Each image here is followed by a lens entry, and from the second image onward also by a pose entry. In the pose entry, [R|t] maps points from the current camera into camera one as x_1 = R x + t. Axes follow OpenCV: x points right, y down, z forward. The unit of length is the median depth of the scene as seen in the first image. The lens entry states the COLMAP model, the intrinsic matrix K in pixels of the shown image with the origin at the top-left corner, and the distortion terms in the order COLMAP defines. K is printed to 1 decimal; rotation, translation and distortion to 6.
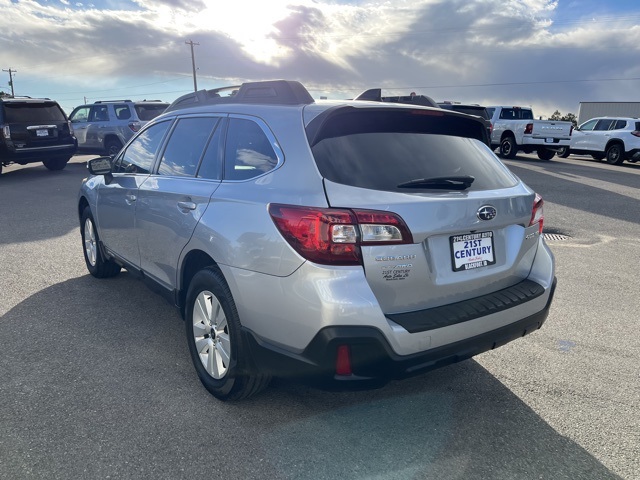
lens RADIAL K [[481.9, 0, 314.1], [0, 481.9, 243.1], [0, 0, 1]] dist [0.075901, -0.103472]
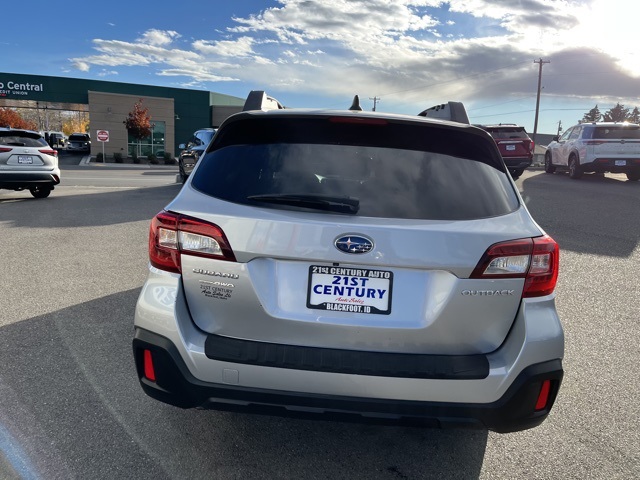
lens RADIAL K [[481.9, 0, 314.9], [0, 481.9, 239.7], [0, 0, 1]] dist [0.075901, -0.103472]
pose [[0.784857, 0.136845, -0.604378, 0.769696], [-0.166414, 0.986030, 0.007151, -0.063284], [0.596913, 0.094964, 0.796666, 0.332316]]
